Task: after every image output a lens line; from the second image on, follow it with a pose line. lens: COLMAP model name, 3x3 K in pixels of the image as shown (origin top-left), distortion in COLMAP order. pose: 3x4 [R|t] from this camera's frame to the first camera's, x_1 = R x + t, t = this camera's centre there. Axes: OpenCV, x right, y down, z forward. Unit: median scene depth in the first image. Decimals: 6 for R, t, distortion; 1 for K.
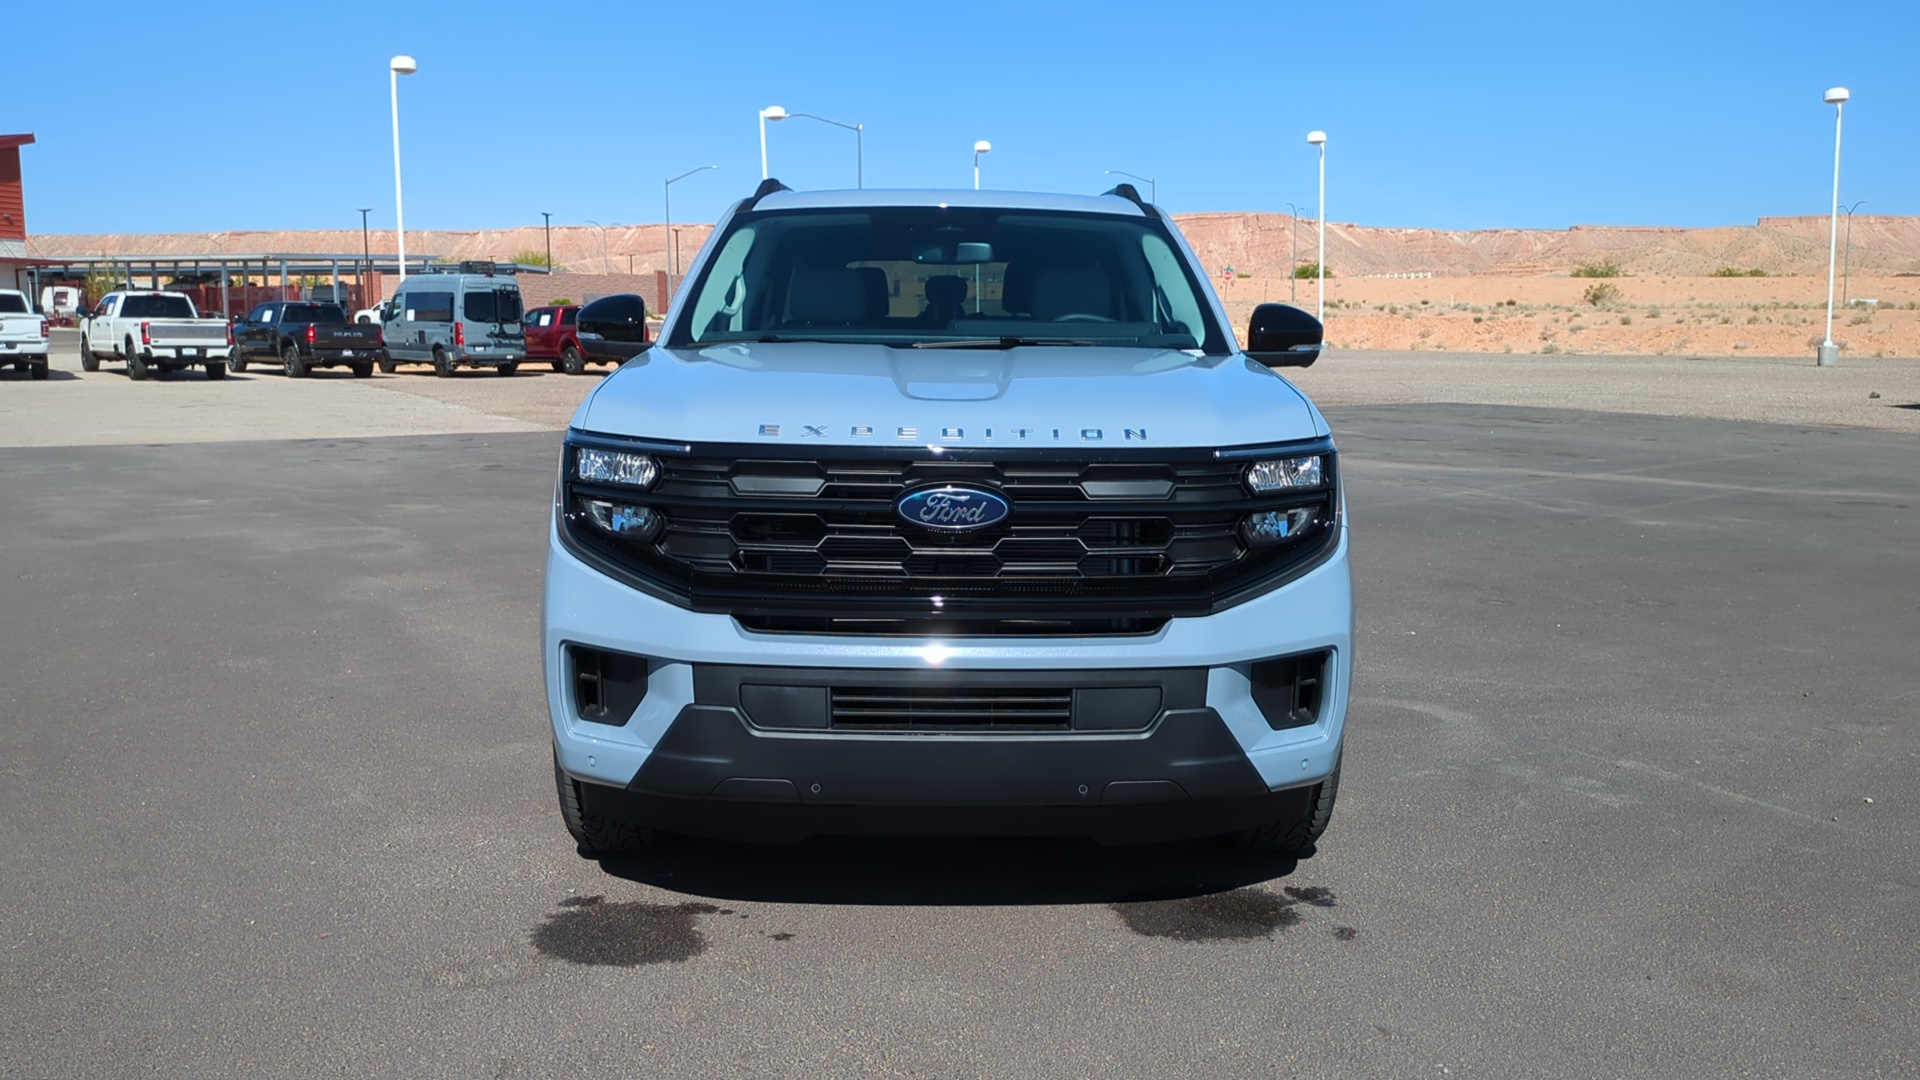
lens RADIAL K [[1671.3, 0, 977.3], [0, 1671.3, 544.5], [0, 0, 1]] dist [0.049265, -0.023001]
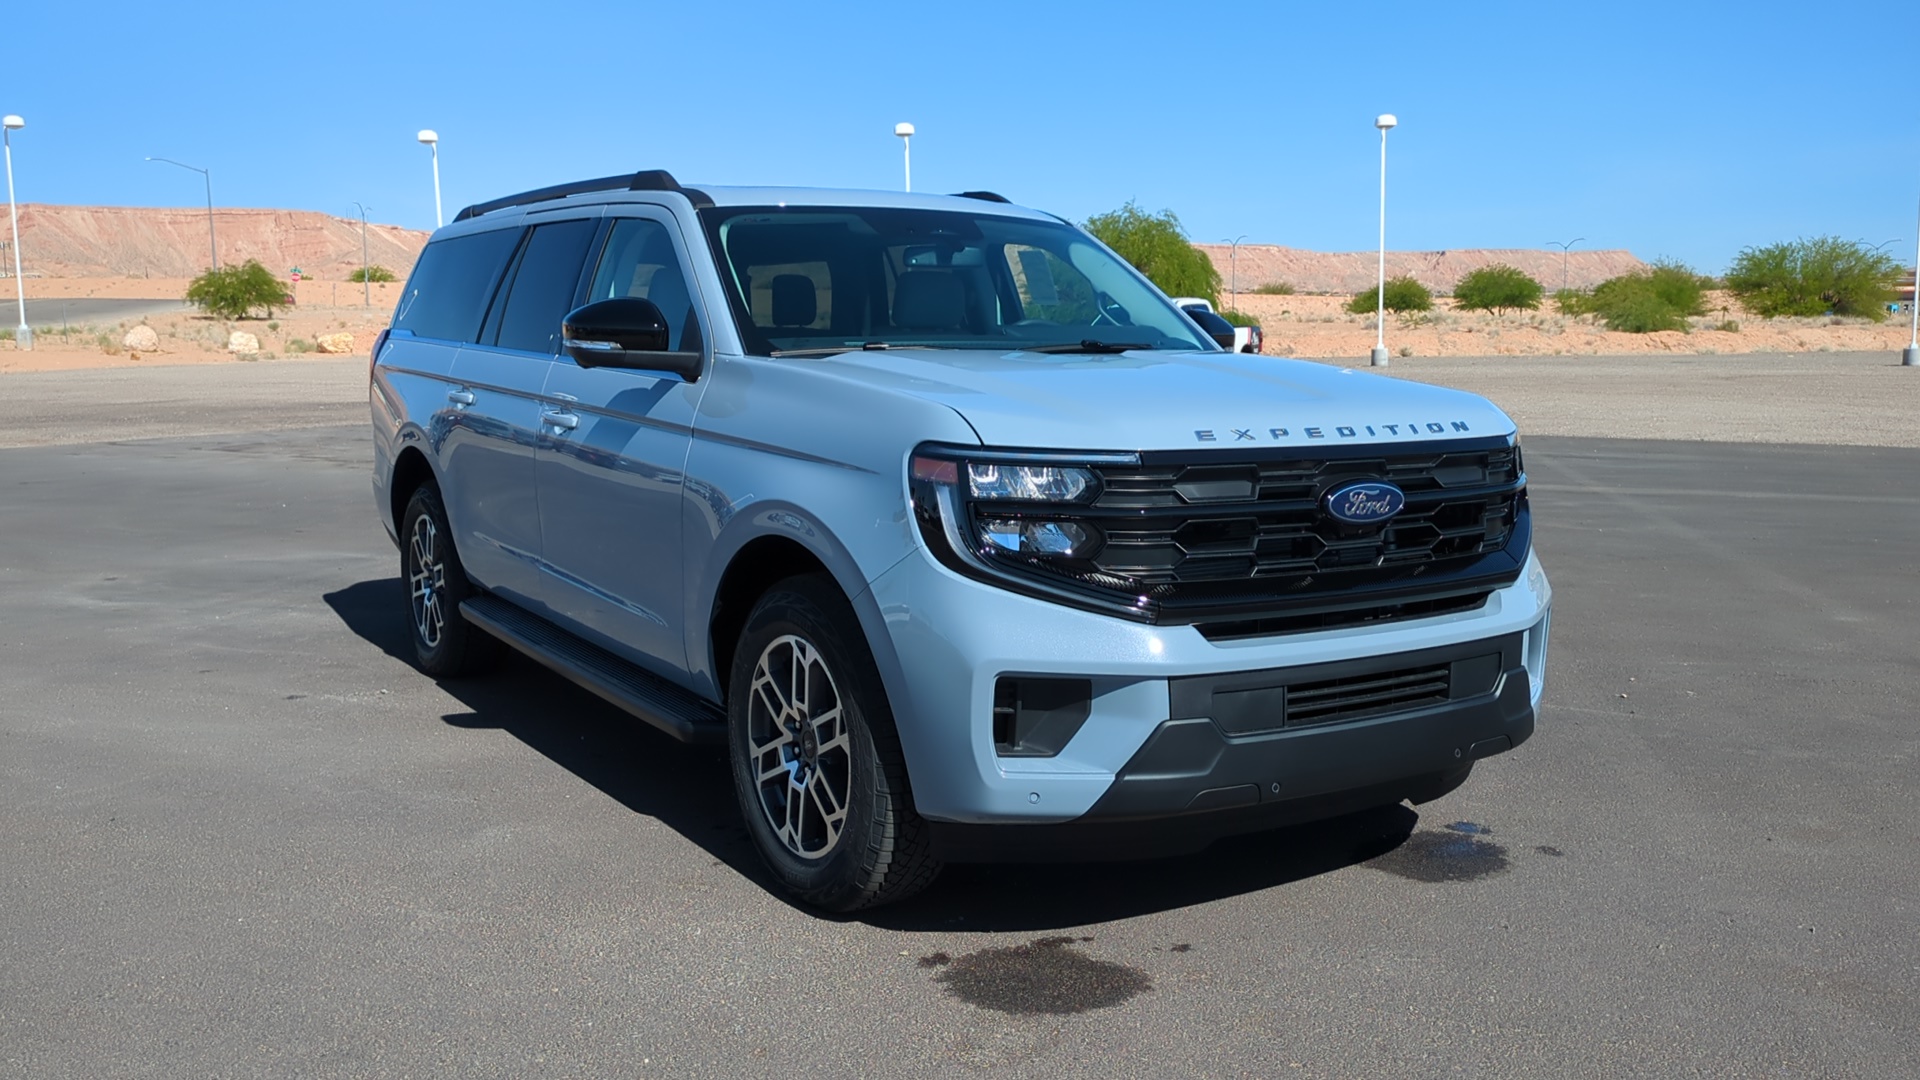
lens RADIAL K [[1671.3, 0, 965.7], [0, 1671.3, 542.1], [0, 0, 1]] dist [0.049265, -0.023001]
pose [[0.857526, -0.067386, 0.510009, -0.063798], [0.069759, 0.997459, 0.014500, -0.002625], [-0.509689, 0.023144, 0.860047, 0.019648]]
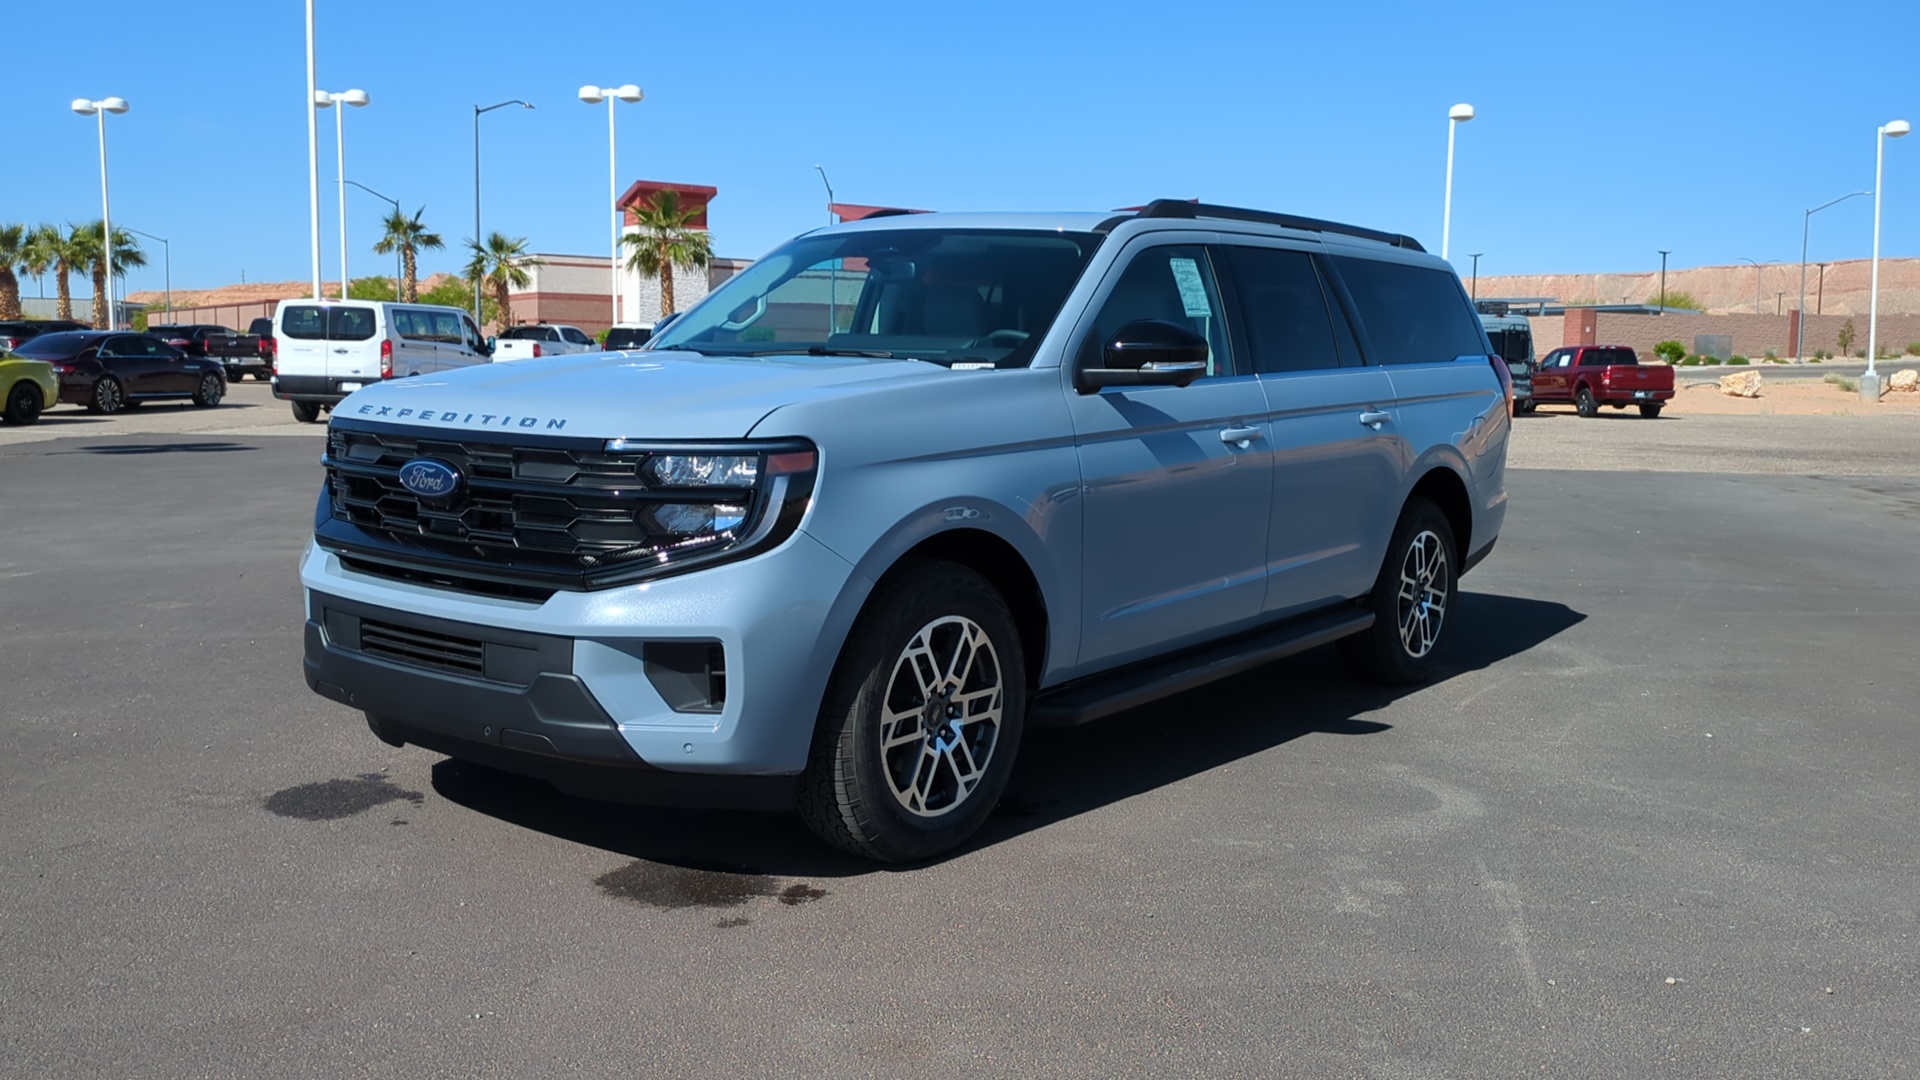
lens RADIAL K [[1671.3, 0, 969.8], [0, 1671.3, 543.2], [0, 0, 1]] dist [0.049265, -0.023001]
pose [[0.778582, 0.081277, -0.622257, 0.087955], [-0.097619, 0.995193, 0.007845, -0.002006], [0.619904, 0.054636, 0.782773, 0.025453]]
